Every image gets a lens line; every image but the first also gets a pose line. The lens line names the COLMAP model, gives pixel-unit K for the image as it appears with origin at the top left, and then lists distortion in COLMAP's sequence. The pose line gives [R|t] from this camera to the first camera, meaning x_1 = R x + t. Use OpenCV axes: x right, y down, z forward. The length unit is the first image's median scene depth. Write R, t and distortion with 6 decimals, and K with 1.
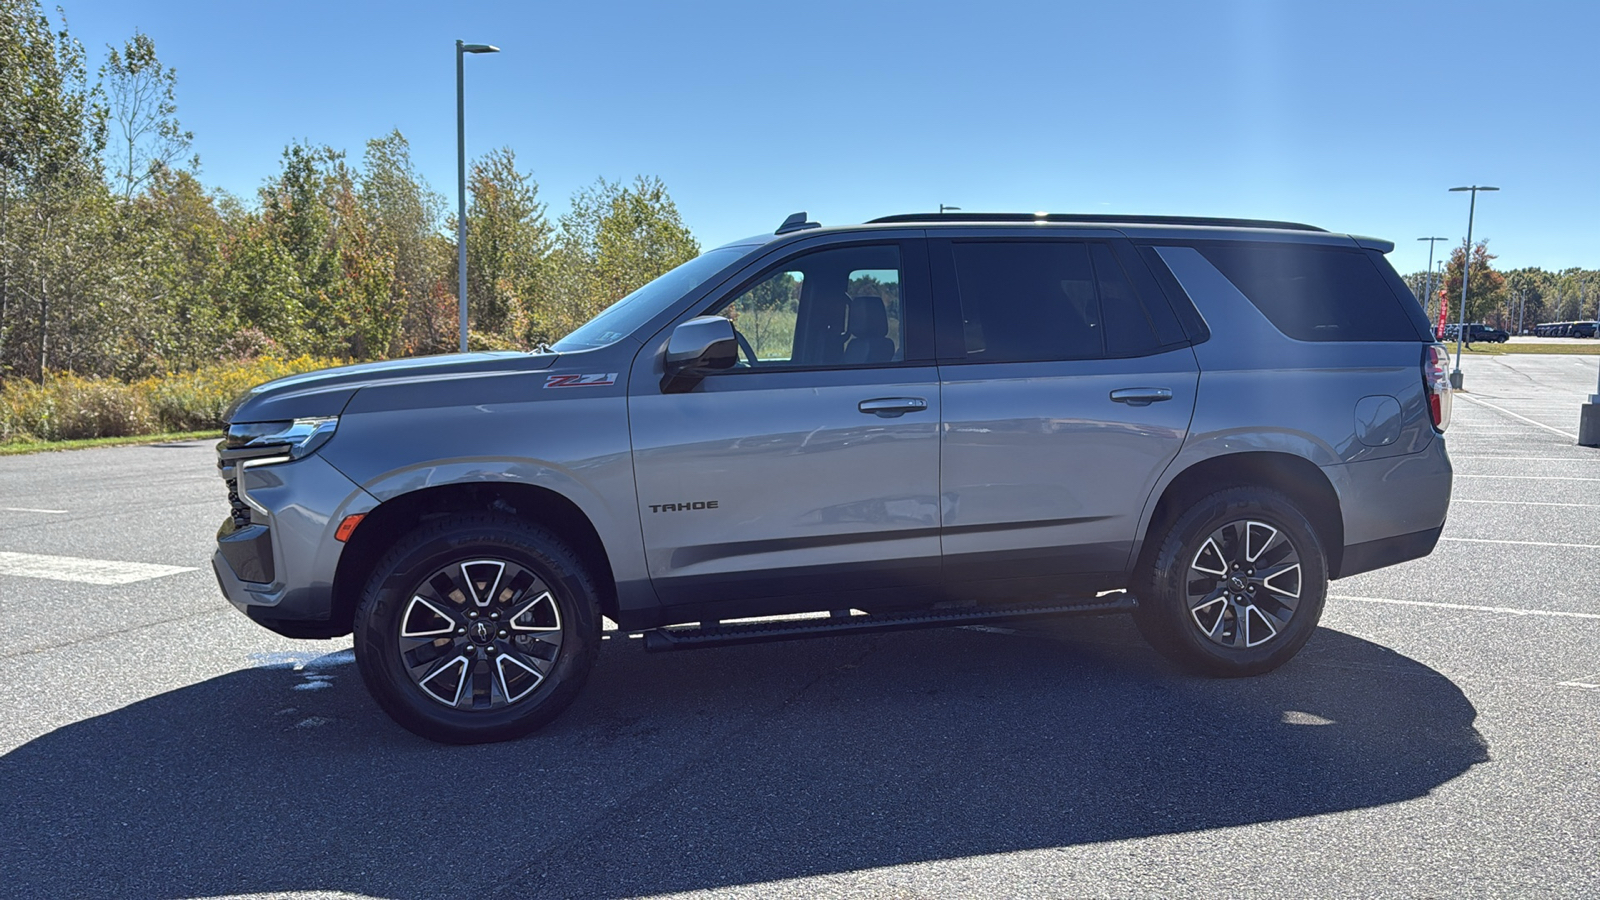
lens RADIAL K [[1279.3, 0, 827.7], [0, 1279.3, 489.5], [0, 0, 1]] dist [0.115060, -0.179412]
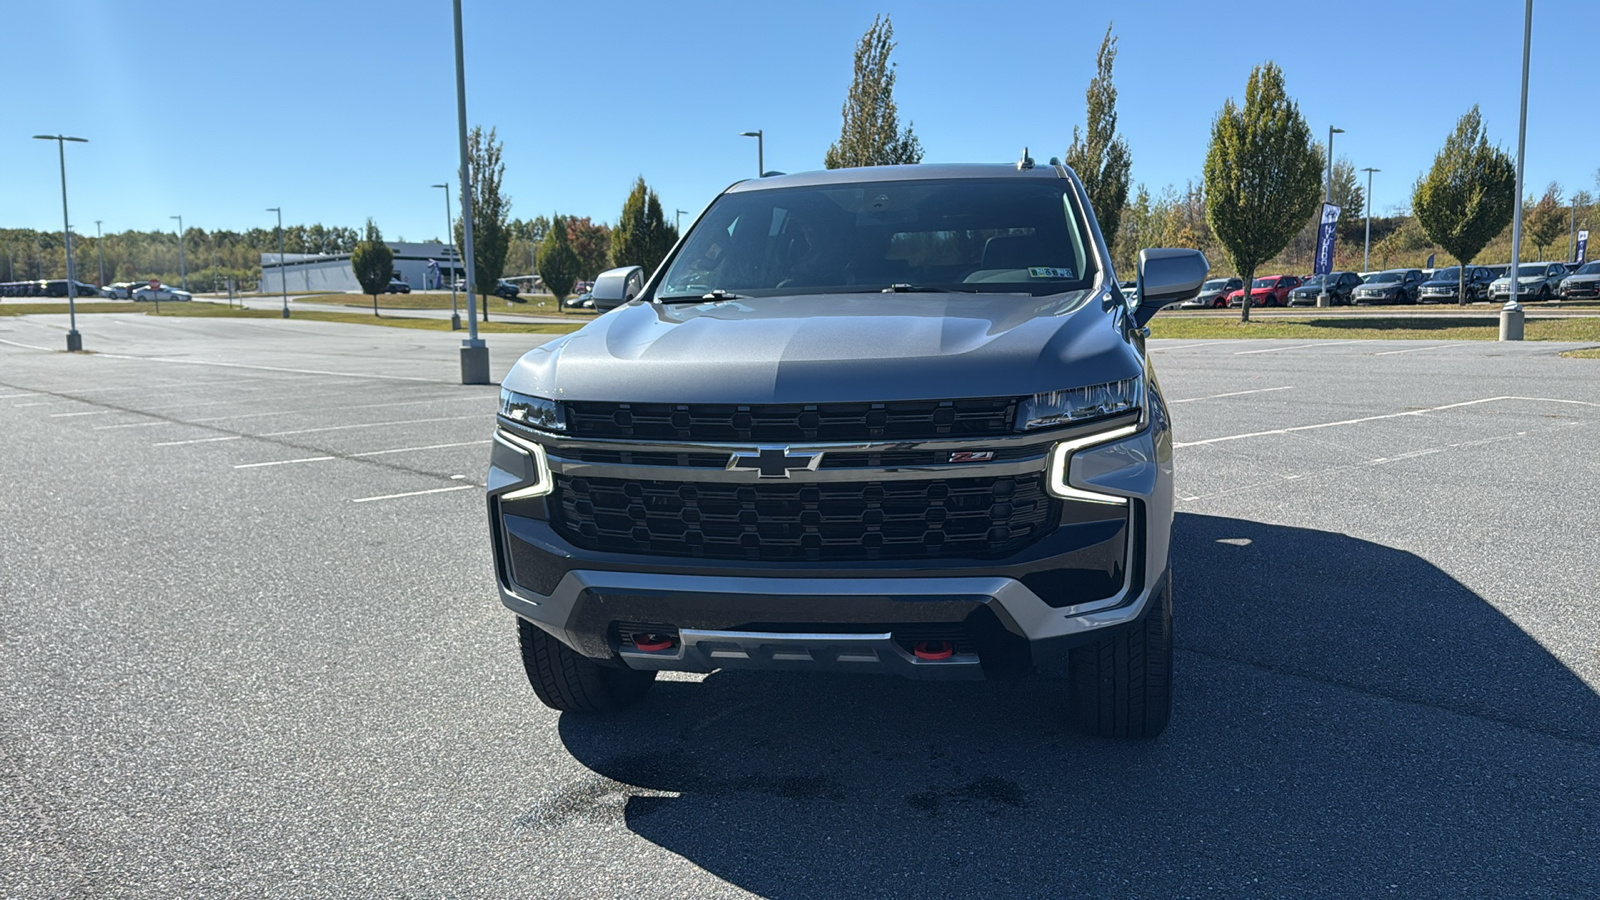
lens RADIAL K [[1279.3, 0, 833.9], [0, 1279.3, 489.6], [0, 0, 1]] dist [0.115060, -0.179412]
pose [[0.447508, -0.148529, 0.881859, -0.995858], [0.121659, 0.987055, 0.104510, -0.075540], [-0.885966, 0.060517, 0.459785, 0.678337]]
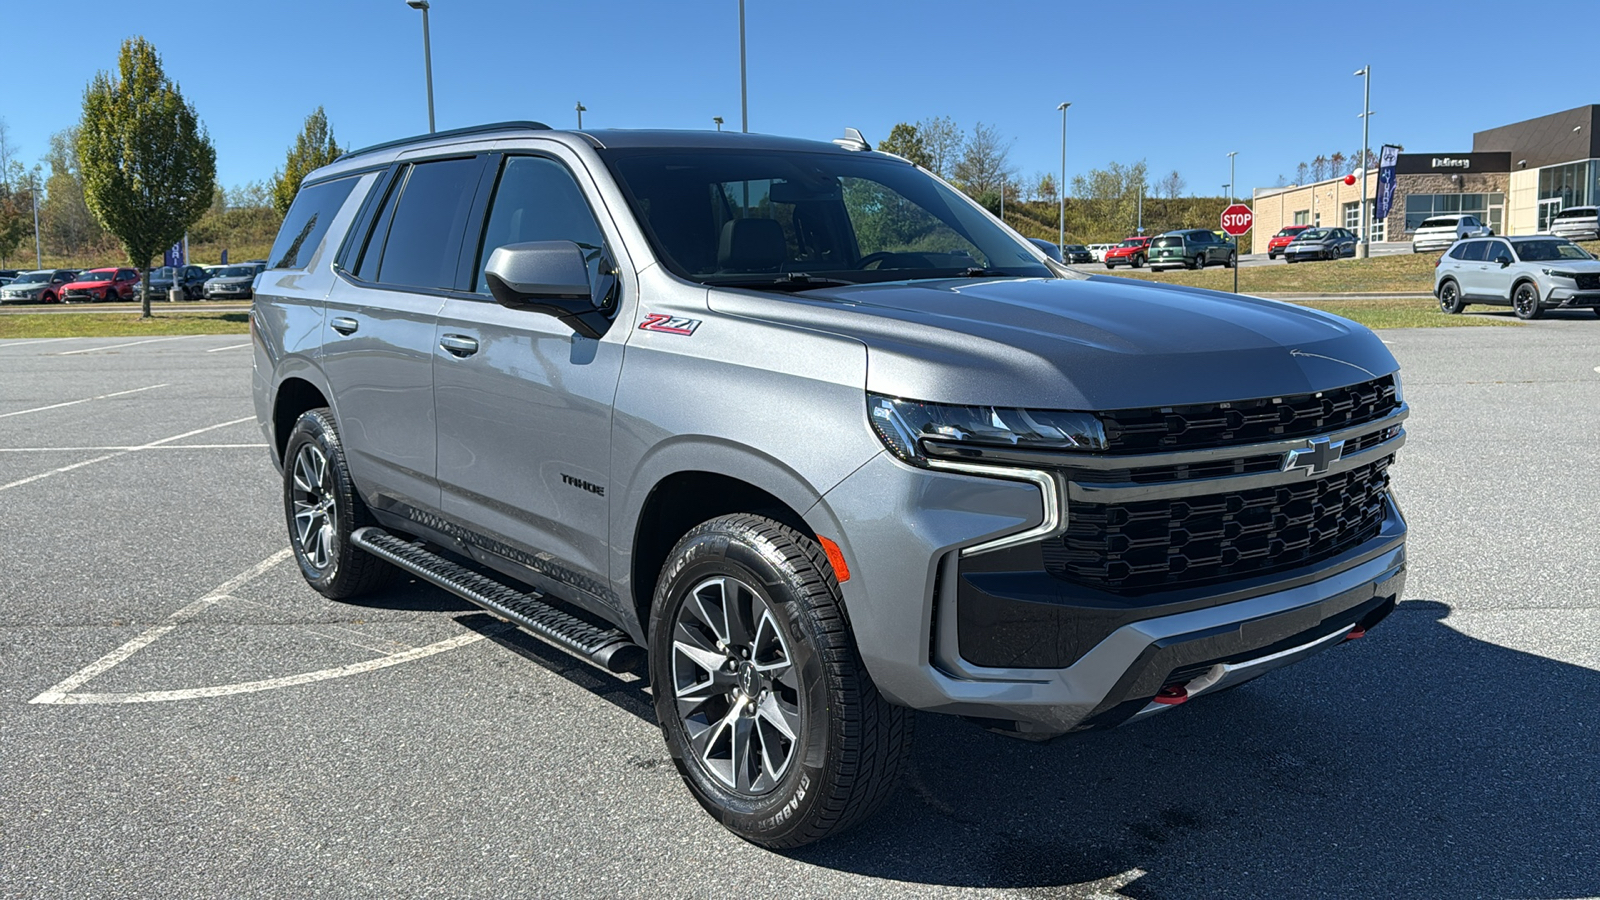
lens RADIAL K [[1279.3, 0, 803.9], [0, 1279.3, 448.0], [0, 0, 1]] dist [0.115060, -0.179412]
pose [[-0.397511, -0.127027, 0.908762, -0.891939], [0.114191, 0.975825, 0.186351, -0.164371], [-0.910464, 0.177849, -0.373396, 1.411048]]
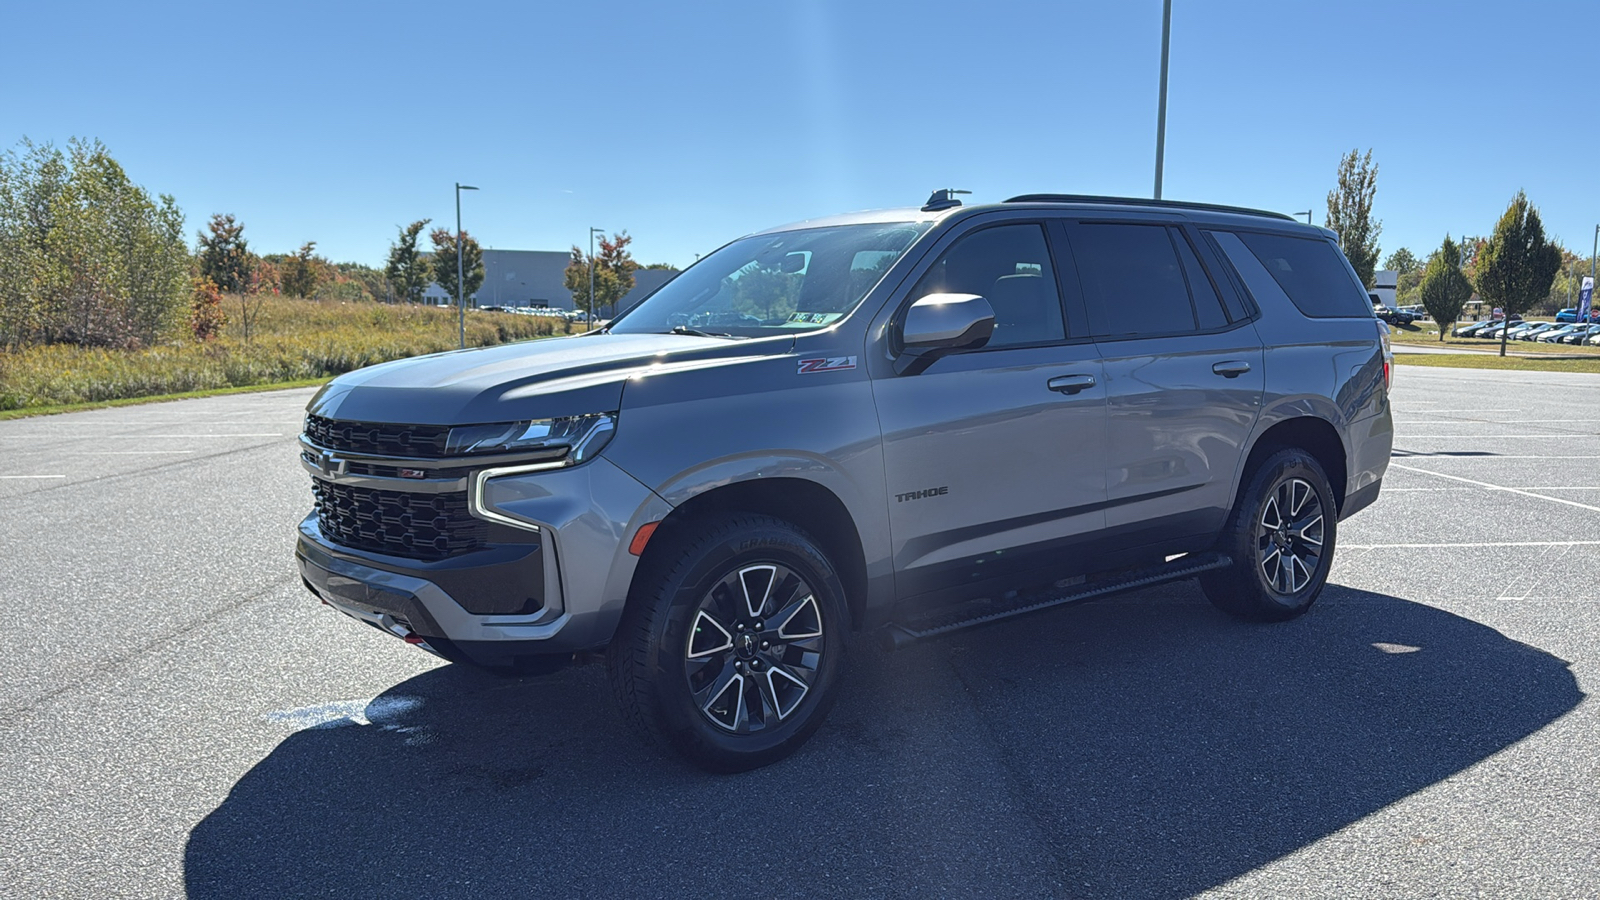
lens RADIAL K [[1279.3, 0, 814.9], [0, 1279.3, 471.2], [0, 0, 1]] dist [0.115060, -0.179412]
pose [[0.917833, -0.052383, 0.393495, -0.501667], [0.053843, 0.998522, 0.007336, -0.013370], [-0.393298, 0.014454, 0.919297, 0.135737]]
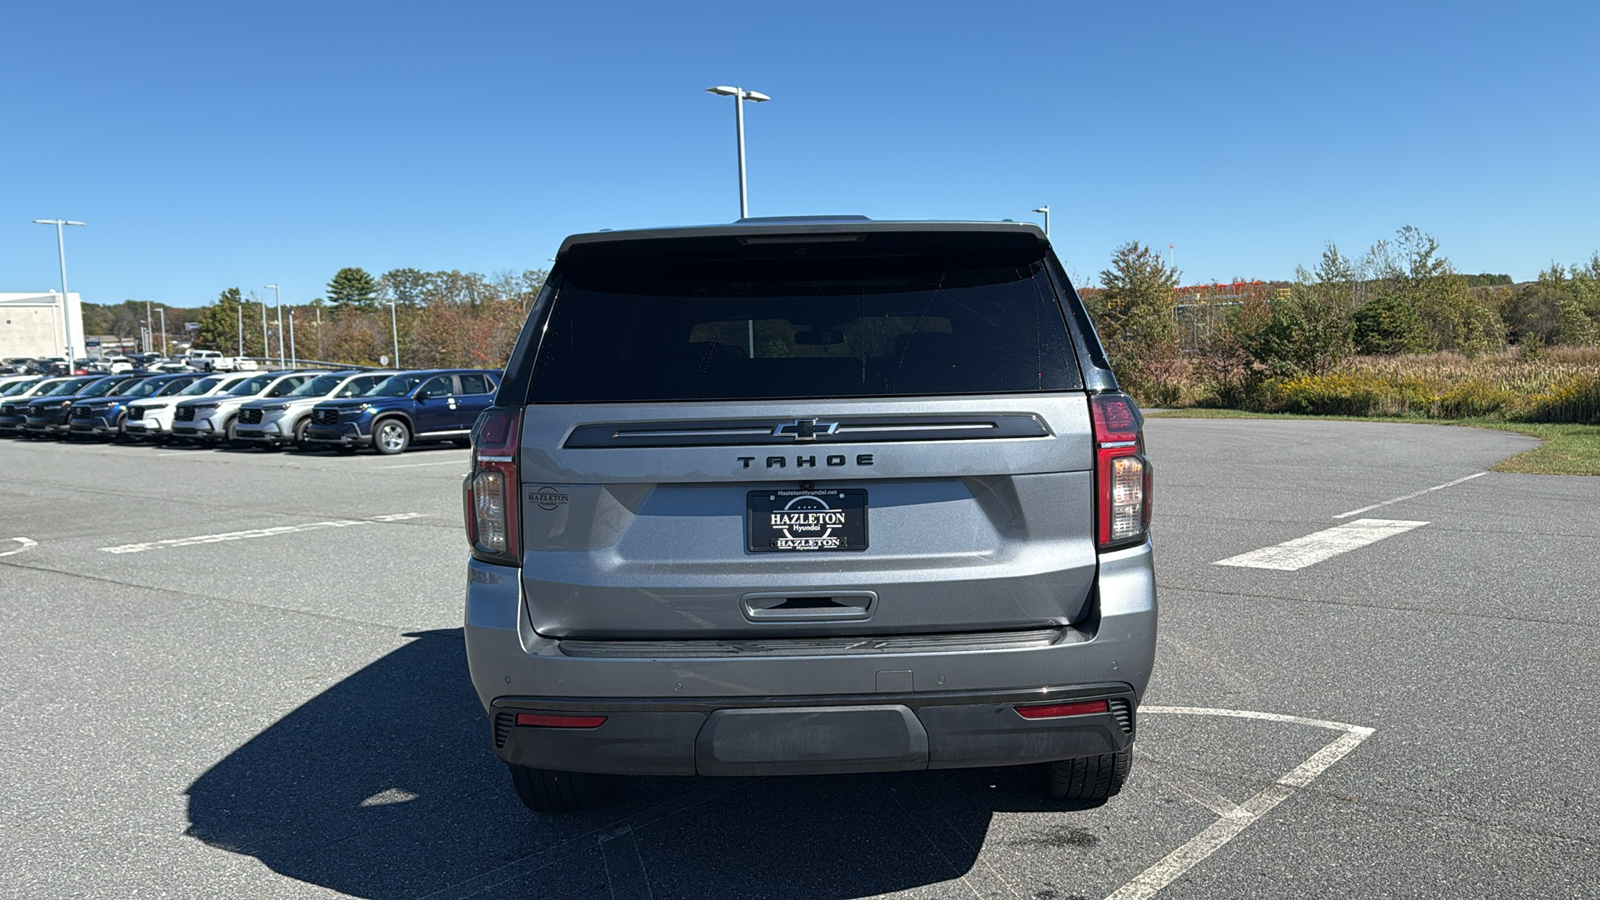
lens RADIAL K [[1267.0, 0, 828.3], [0, 1267.0, 447.2], [0, 0, 1]] dist [0.114787, -0.170218]
pose [[-0.276548, 0.061759, -0.959013, 1.082005], [-0.080685, 0.992917, 0.087210, -0.172299], [0.957607, 0.101496, -0.269607, 1.423768]]
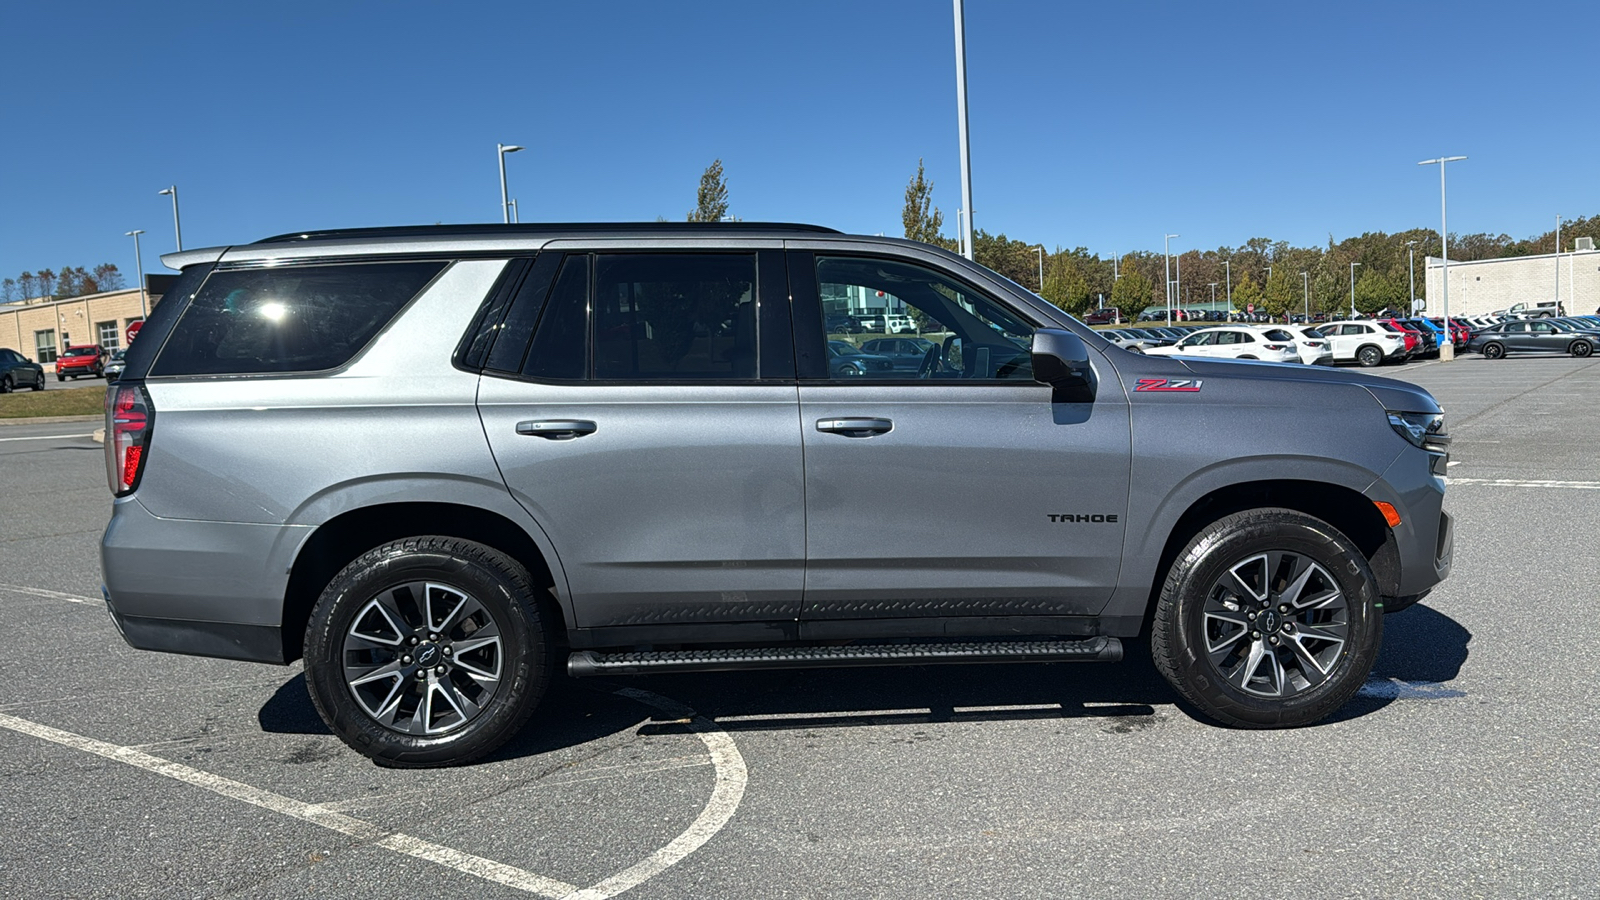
lens RADIAL K [[1267.0, 0, 845.9], [0, 1267.0, 461.8], [0, 0, 1]] dist [0.114787, -0.170218]
pose [[-0.979715, 0.013217, 0.199961, -0.219946], [0.052745, 0.979647, 0.193674, -0.244942], [-0.193332, 0.200292, -0.960472, 2.131461]]
